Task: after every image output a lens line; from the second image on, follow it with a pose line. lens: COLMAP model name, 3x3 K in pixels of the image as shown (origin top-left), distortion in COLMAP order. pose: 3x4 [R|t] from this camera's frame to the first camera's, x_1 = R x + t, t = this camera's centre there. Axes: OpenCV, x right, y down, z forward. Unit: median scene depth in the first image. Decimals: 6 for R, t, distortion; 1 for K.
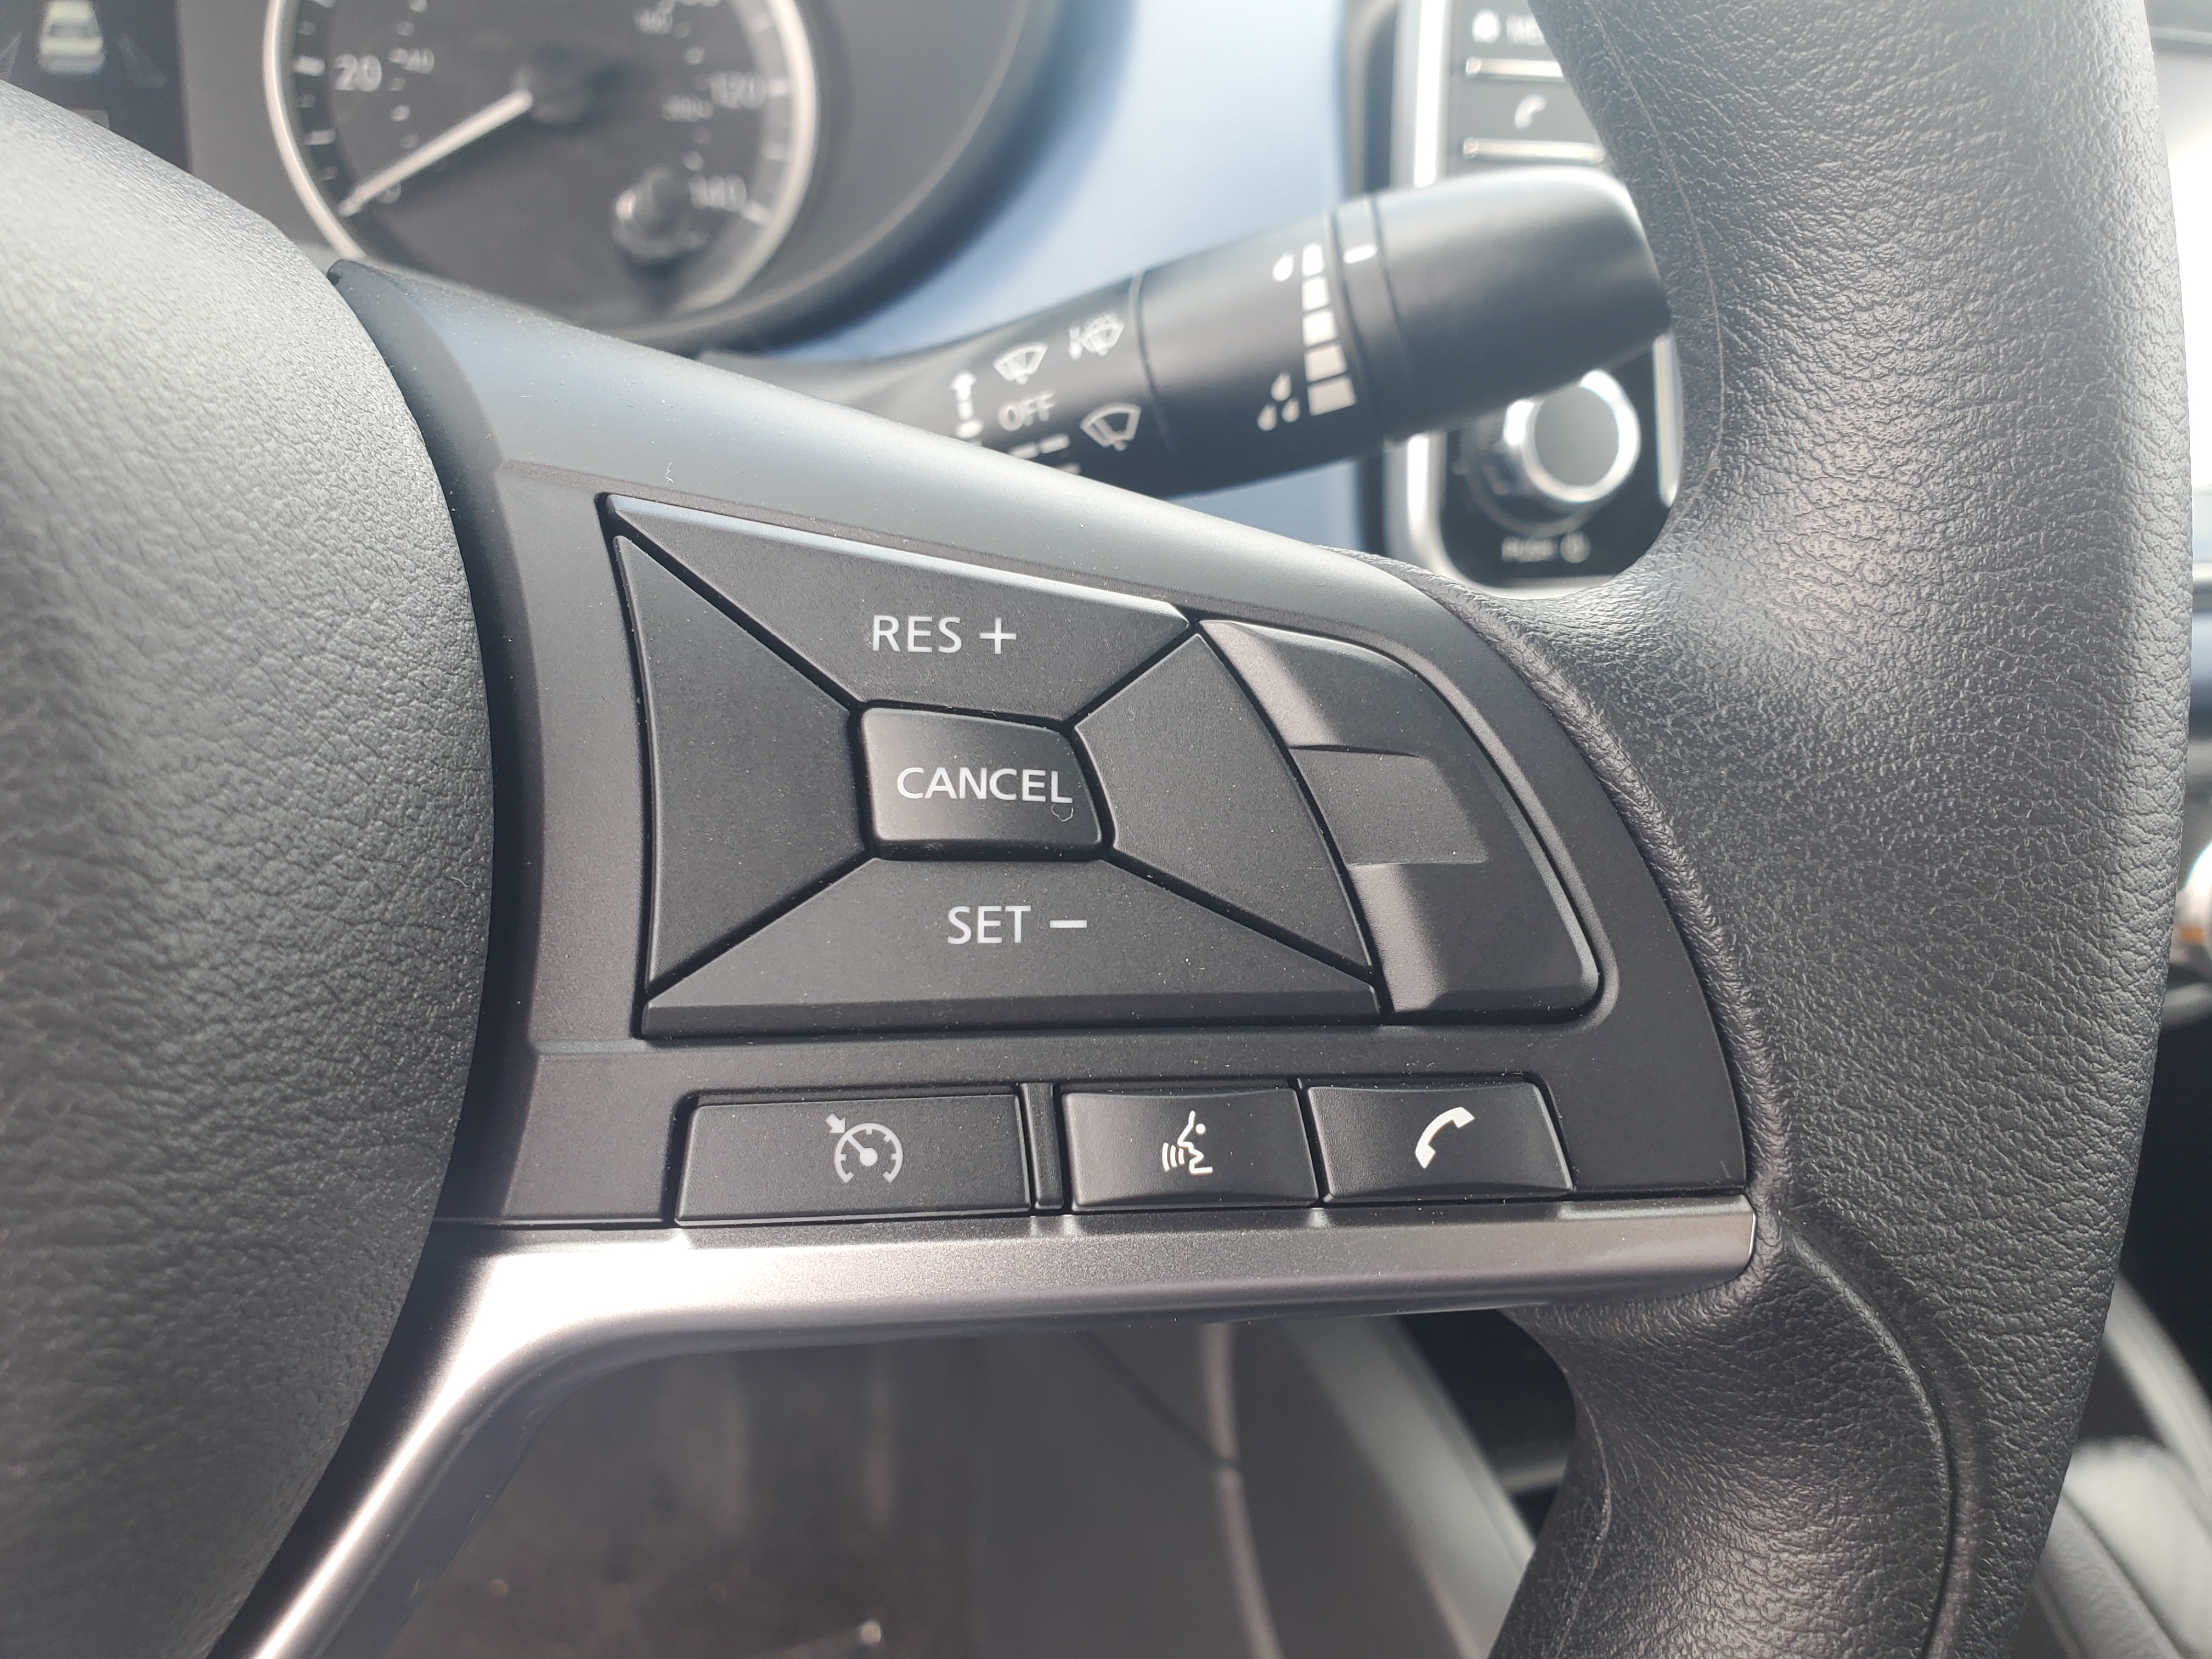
lens RADIAL K [[1796.0, 0, 1106.0], [0, 1796.0, 829.5], [0, 0, 1]] dist [-0.013835, 0.000478]
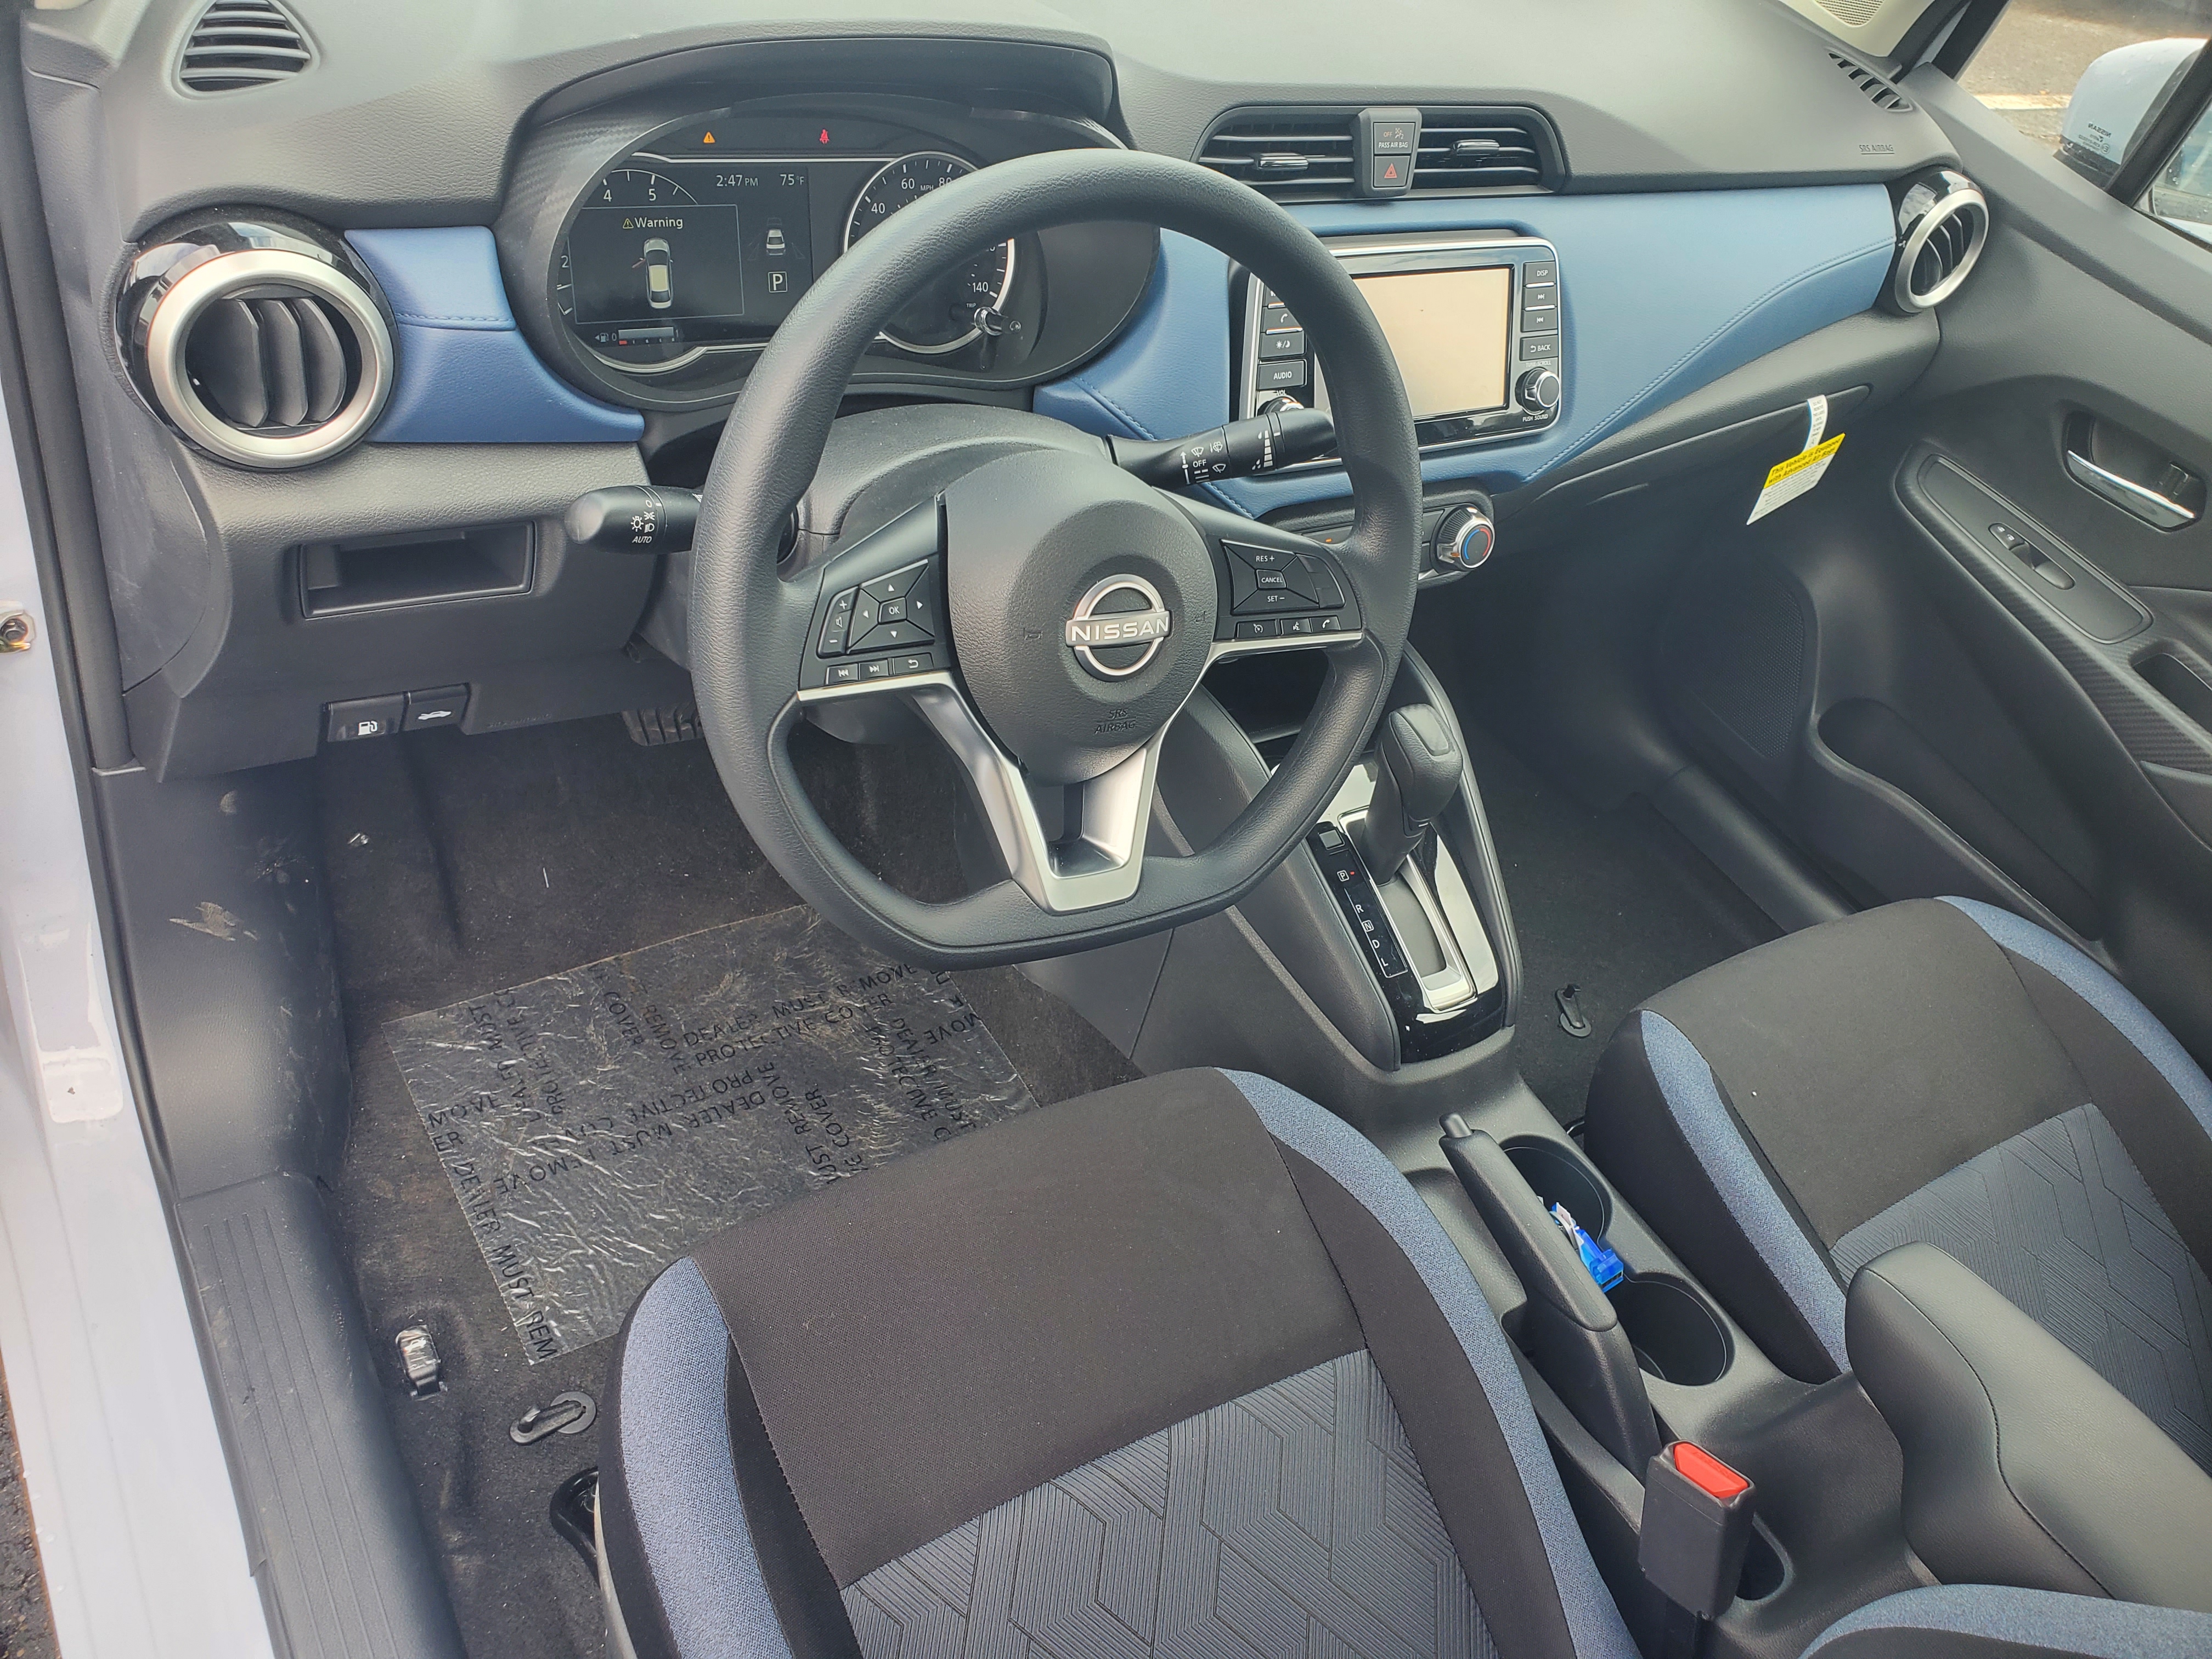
lens RADIAL K [[1729.5, 0, 1106.0], [0, 1729.5, 829.5], [0, 0, 1]] dist [0.000270, 0.006995]
pose [[0.957080, -0.066756, 0.282030, -0.903310], [-0.013832, 0.961482, 0.274520, -0.314540], [-0.289493, -0.266639, 0.919292, -1.823915]]
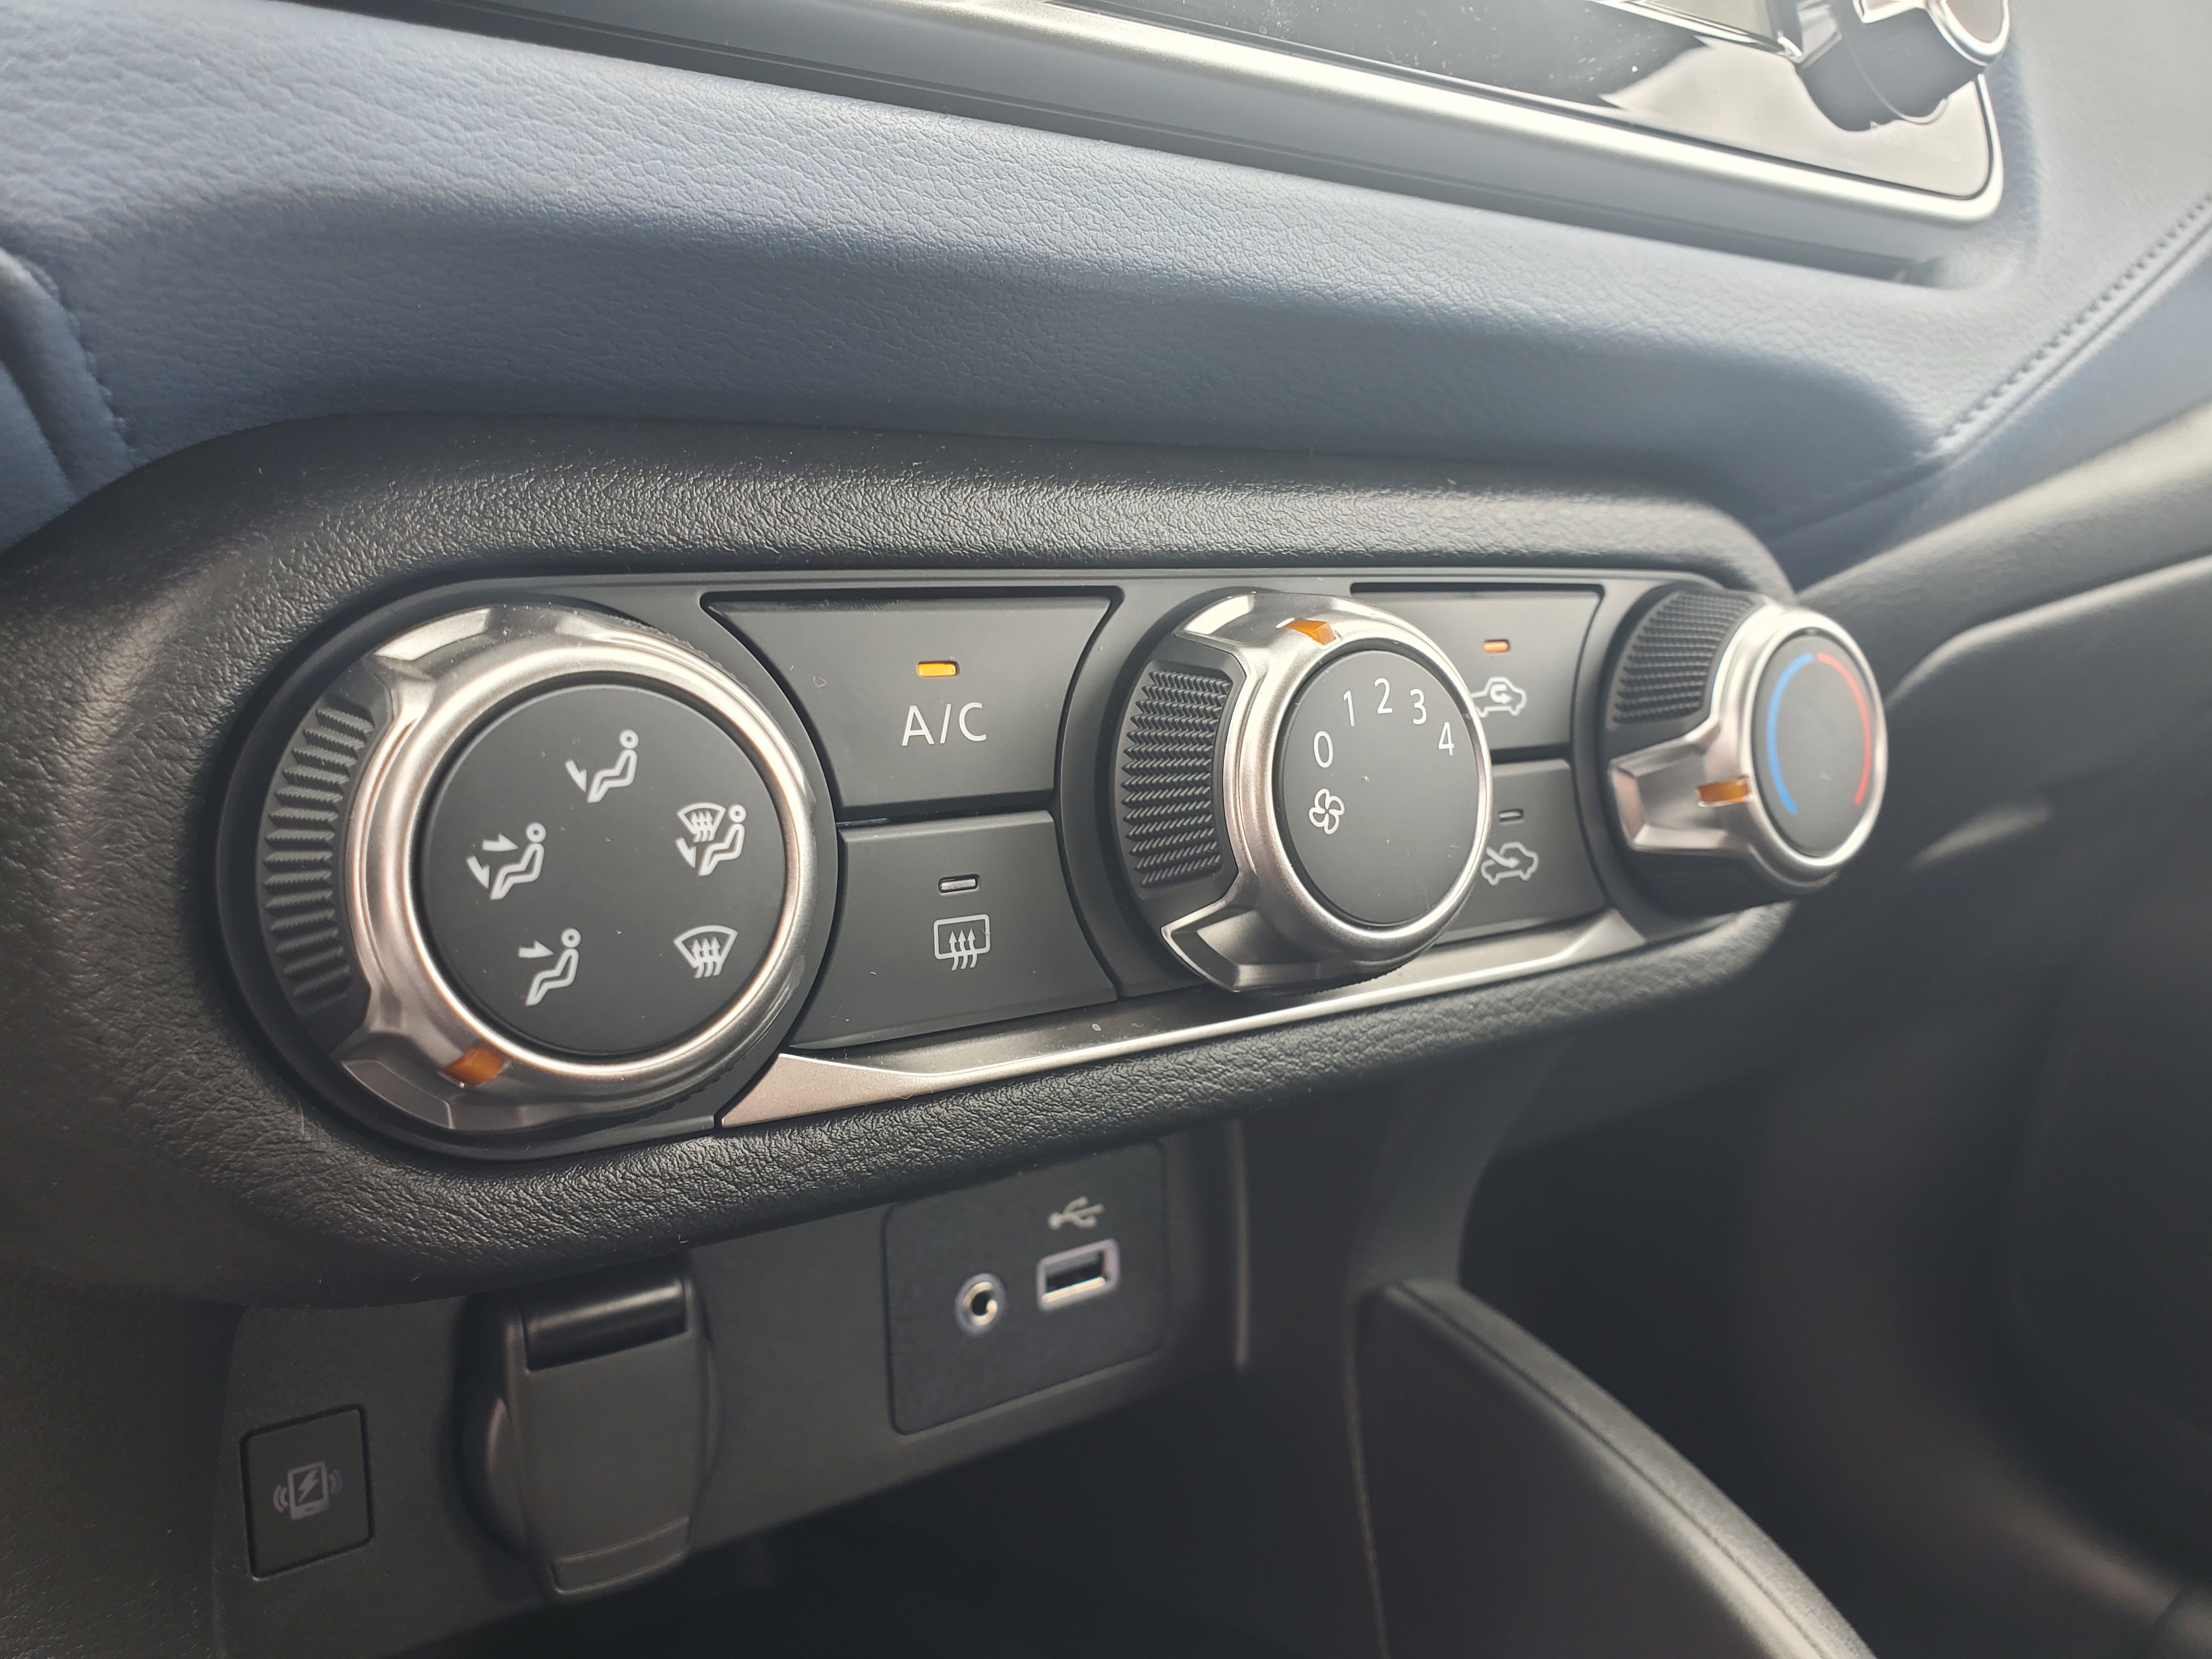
lens RADIAL K [[1721.5, 0, 1065.9], [0, 1721.5, 830.0], [0, 0, 1]] dist [0.067032, -0.085190]
pose [[0.950446, -0.068658, 0.303213, 0.255692], [0.125122, 0.977310, -0.170909, 0.143156], [-0.284599, 0.200378, 0.937471, 0.563895]]
